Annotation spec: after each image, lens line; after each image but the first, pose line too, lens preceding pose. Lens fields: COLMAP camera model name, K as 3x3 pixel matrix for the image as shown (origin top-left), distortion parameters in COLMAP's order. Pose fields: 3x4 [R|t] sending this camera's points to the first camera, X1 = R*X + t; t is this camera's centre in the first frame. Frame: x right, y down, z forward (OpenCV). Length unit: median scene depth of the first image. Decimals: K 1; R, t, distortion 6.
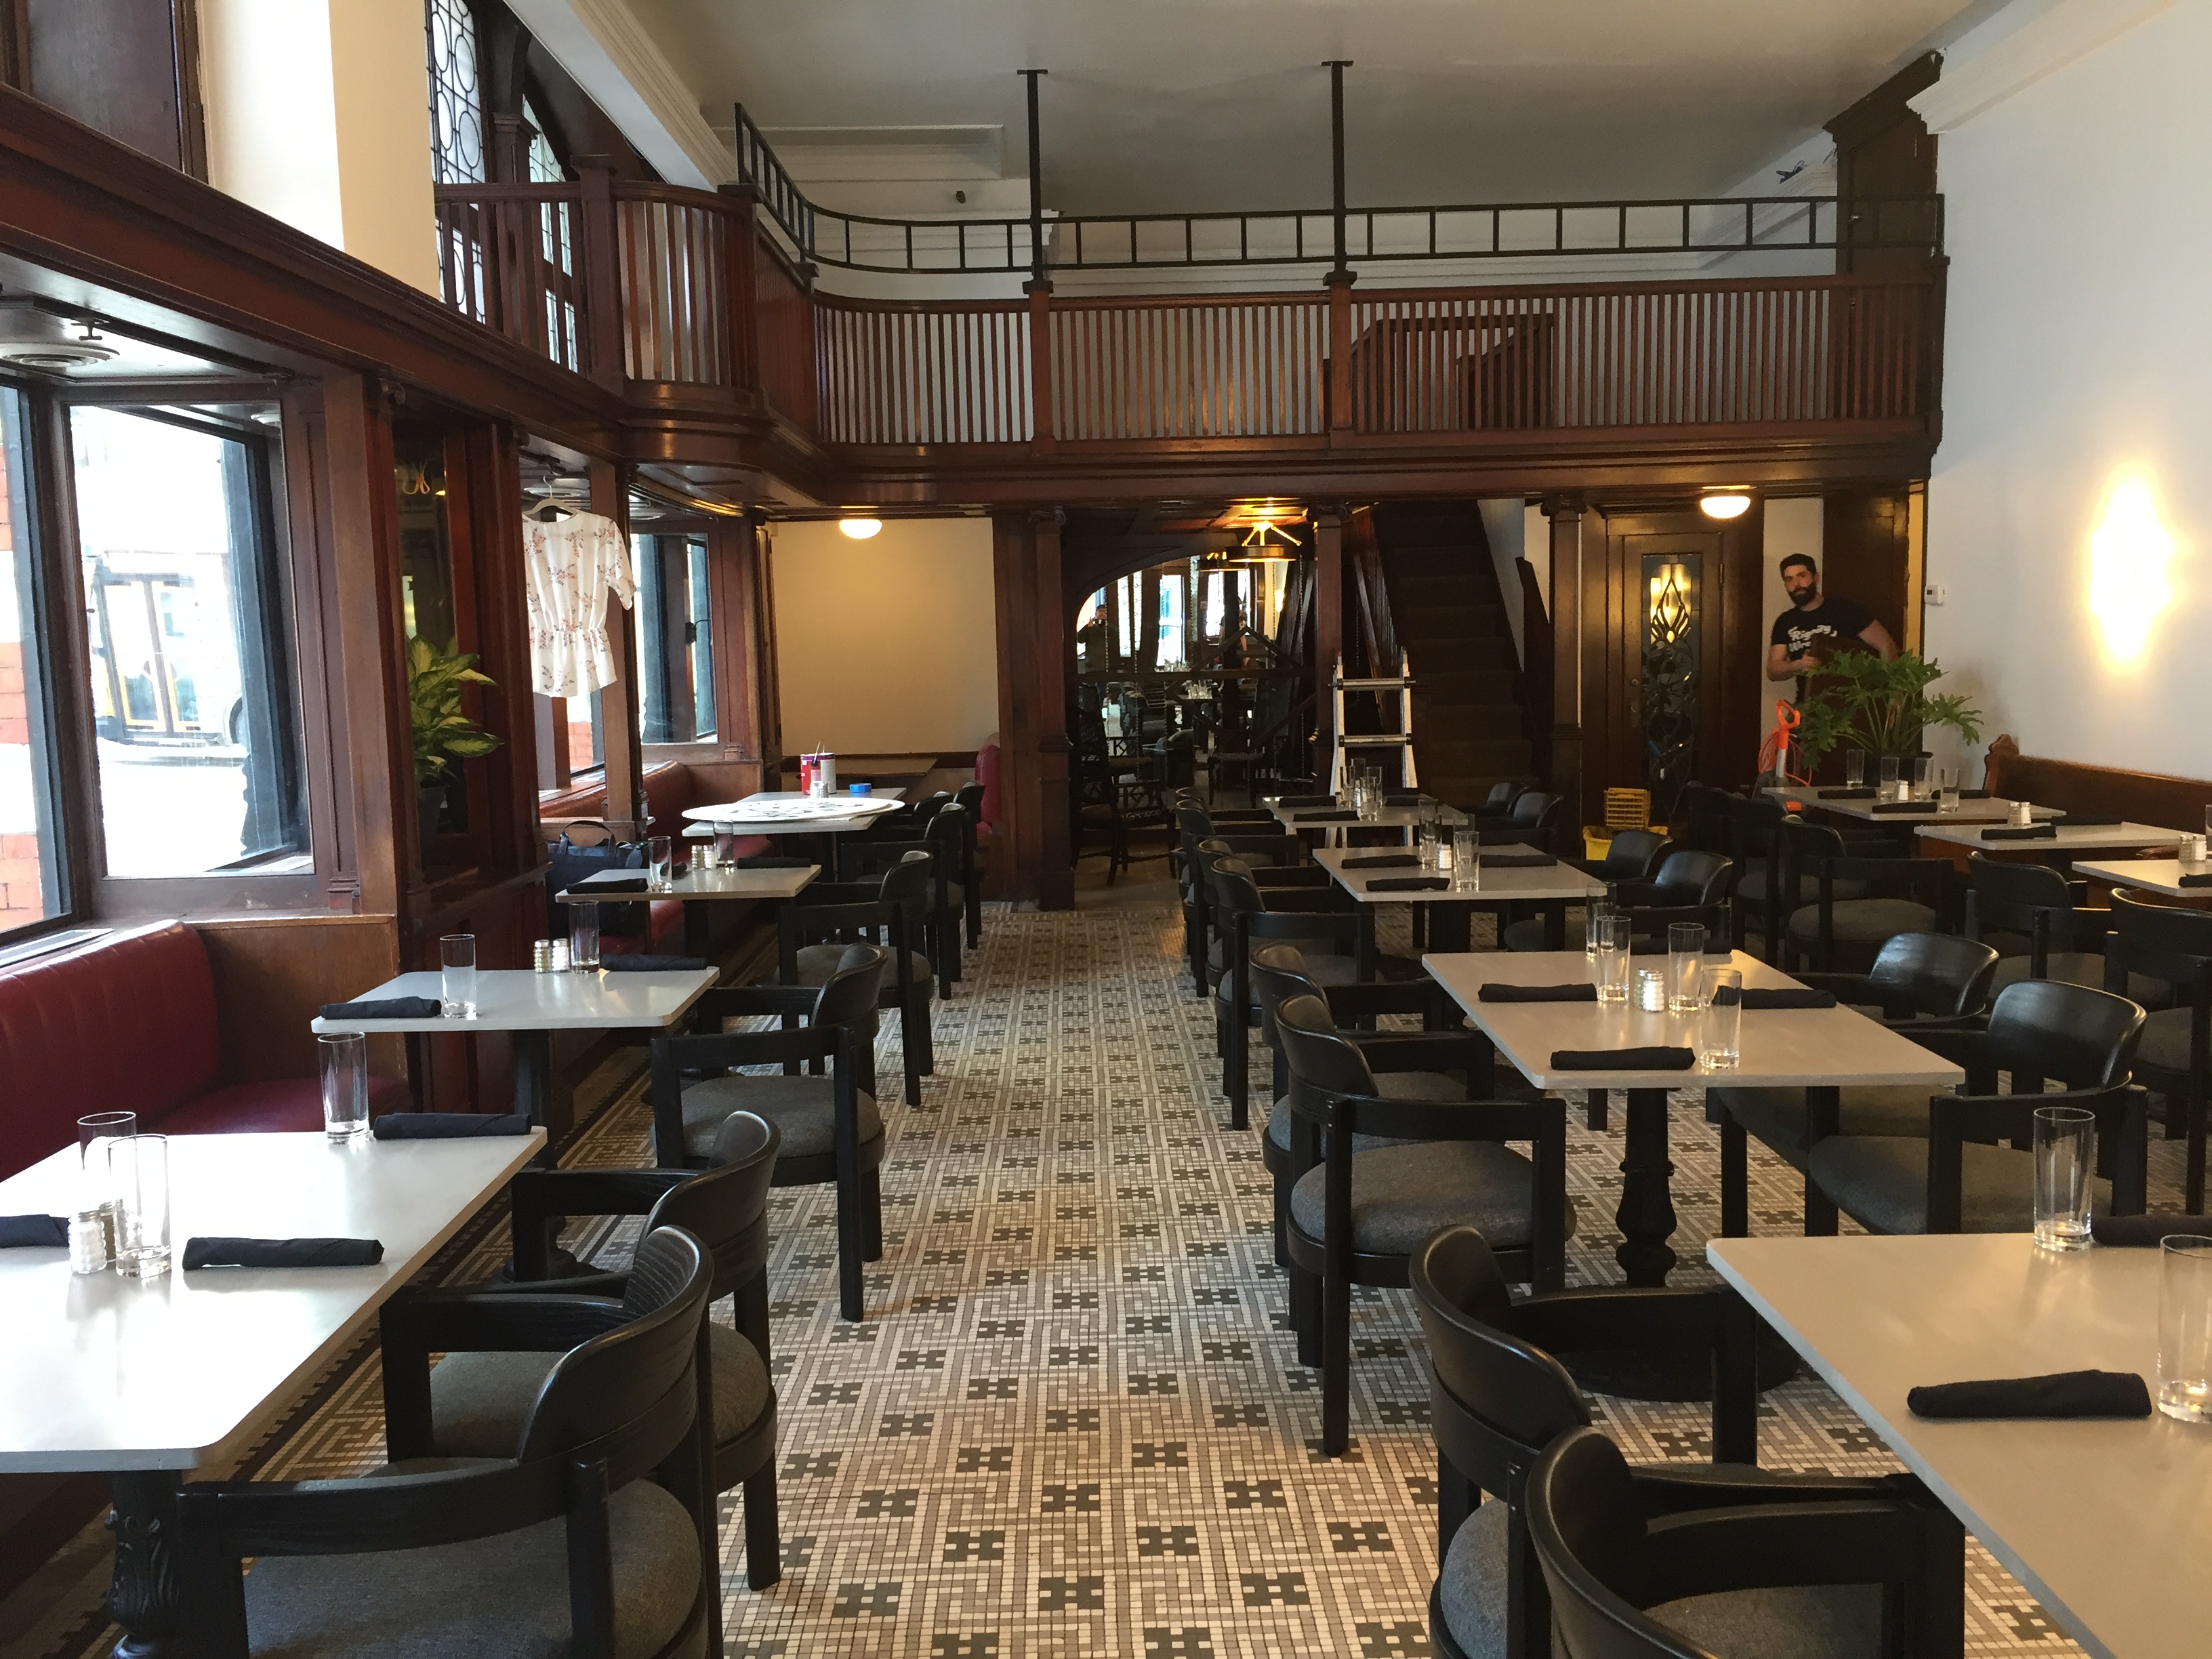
lens RADIAL K [[1891.1, 0, 1116.7], [0, 1891.1, 835.8], [0, 0, 1]] dist [0.049715, -0.049149]
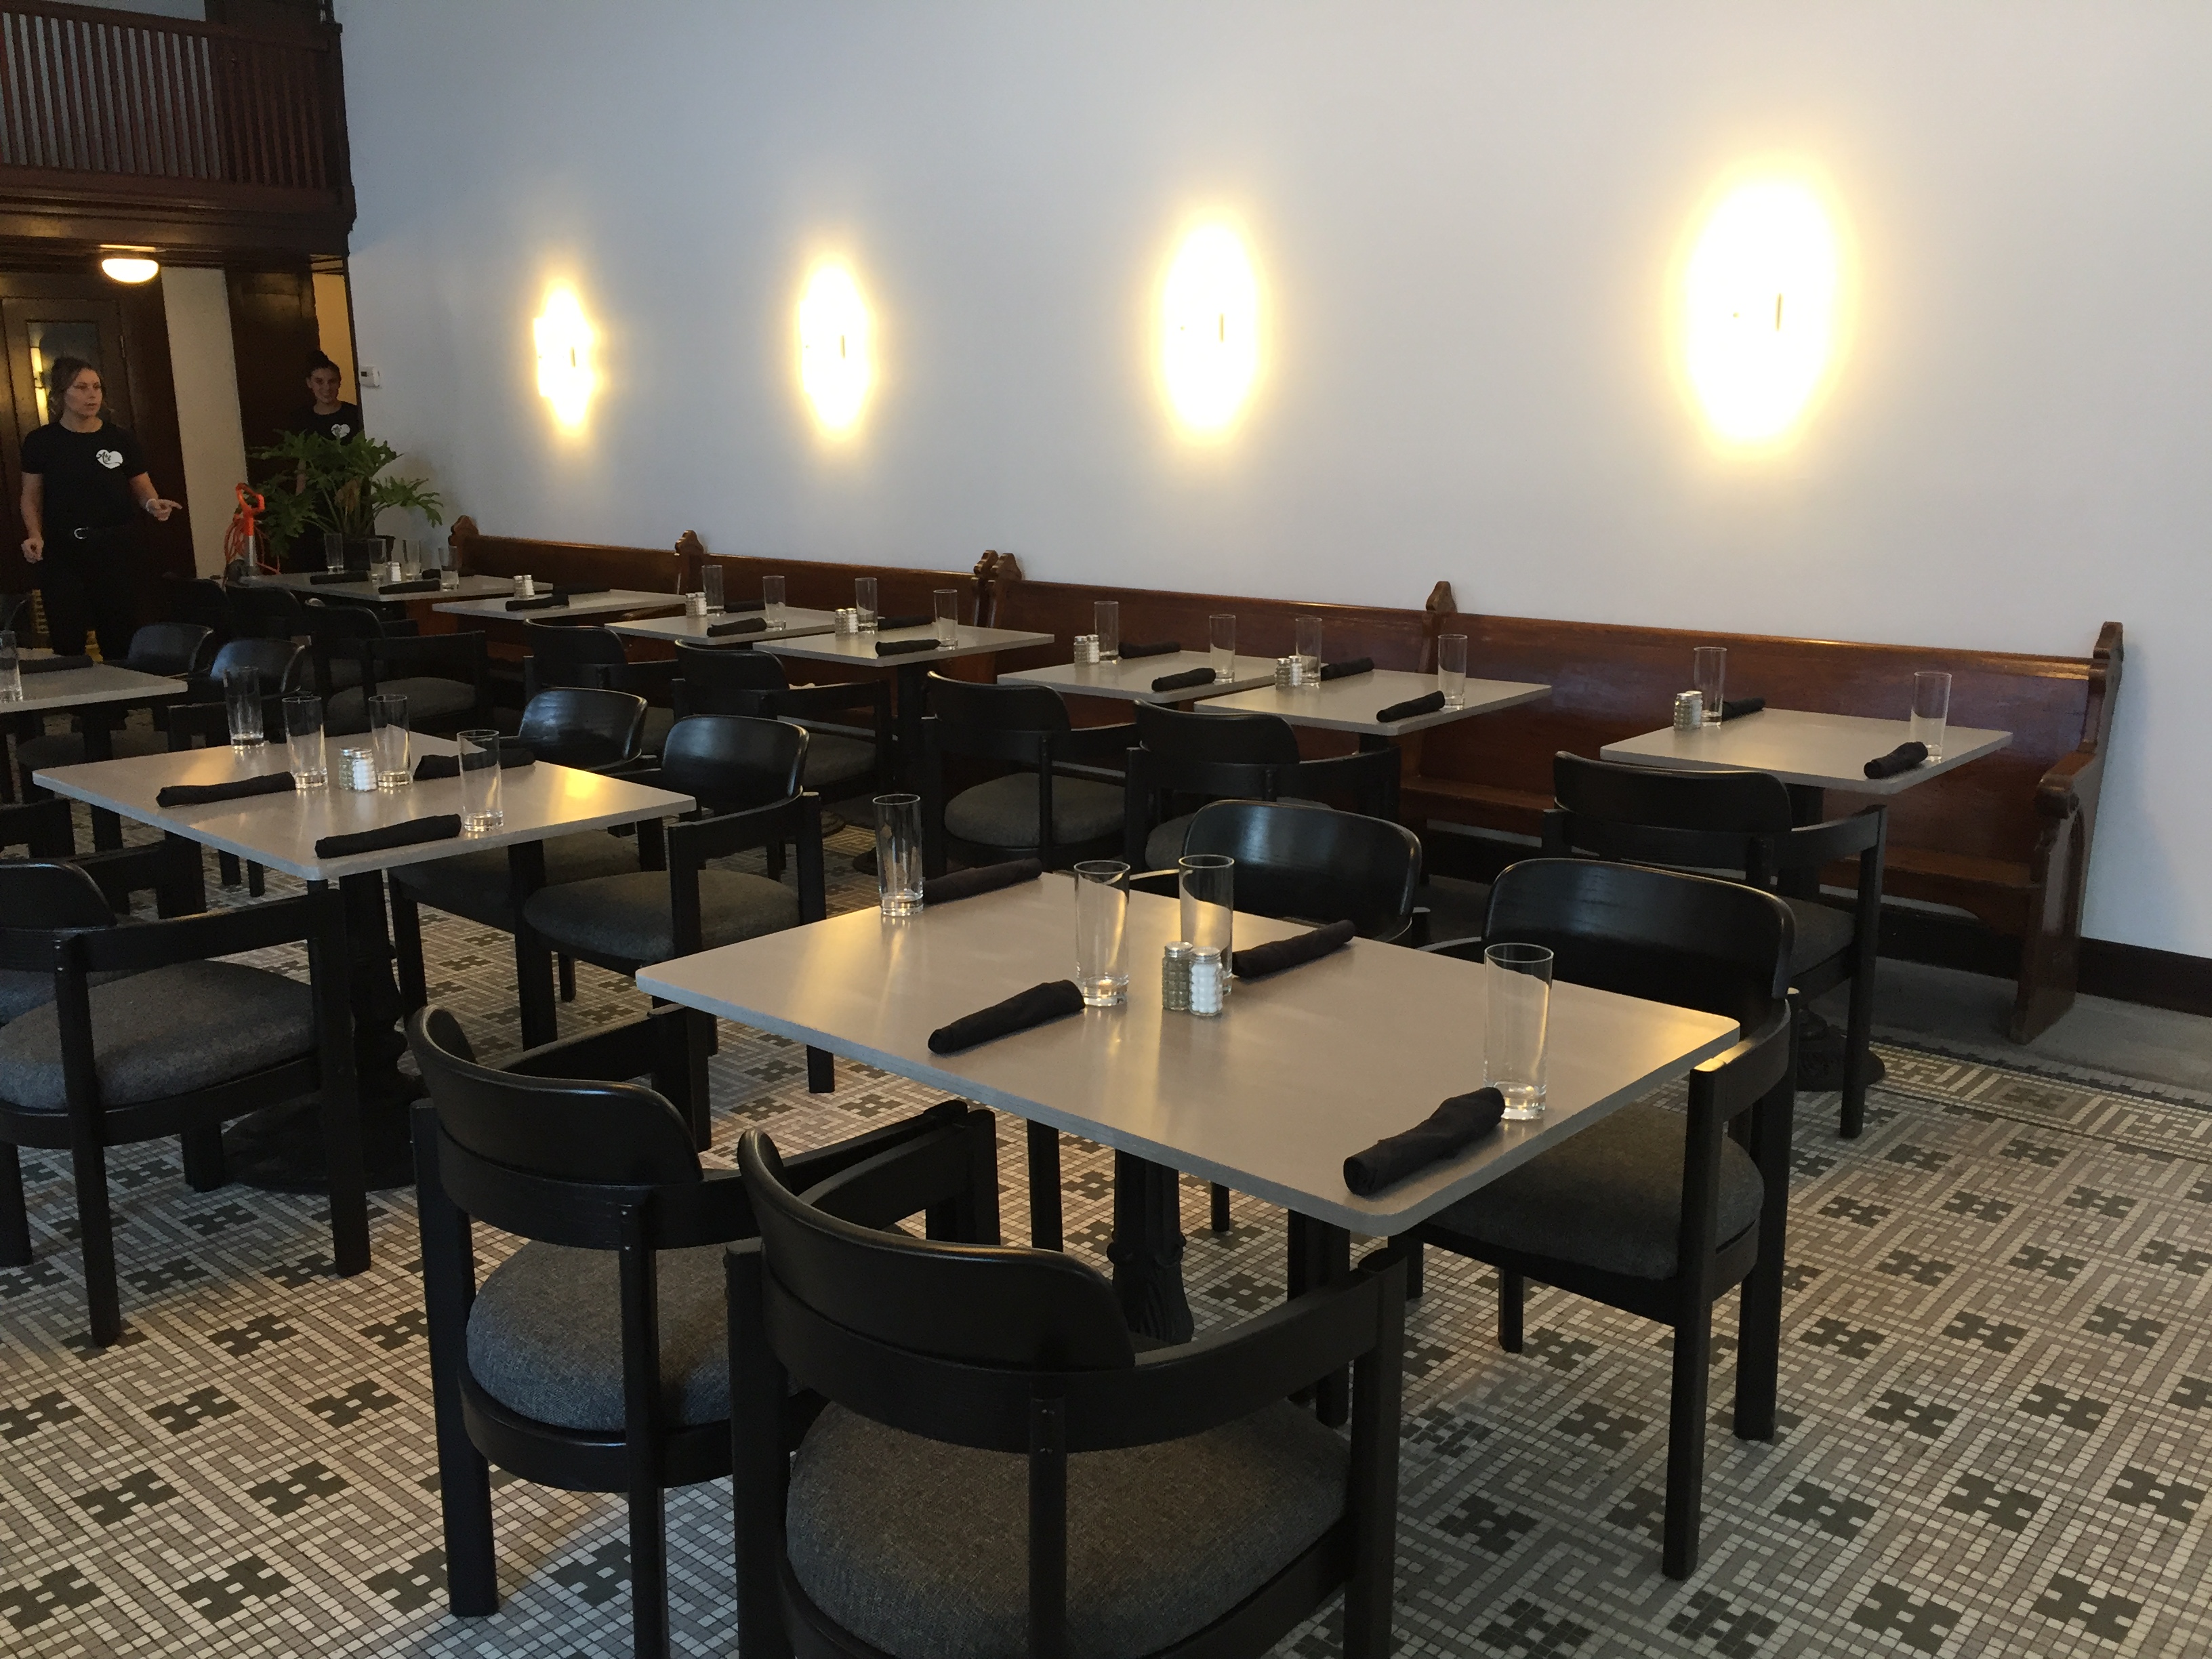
lens RADIAL K [[1891.1, 0, 1116.8], [0, 1891.1, 825.3], [0, 0, 1]] dist [0.049715, -0.049149]
pose [[0.672048, -0.143756, 0.726420, -0.159199], [0.072980, 0.989058, 0.128214, 0.014594], [-0.736903, -0.033152, 0.675185, 0.079109]]
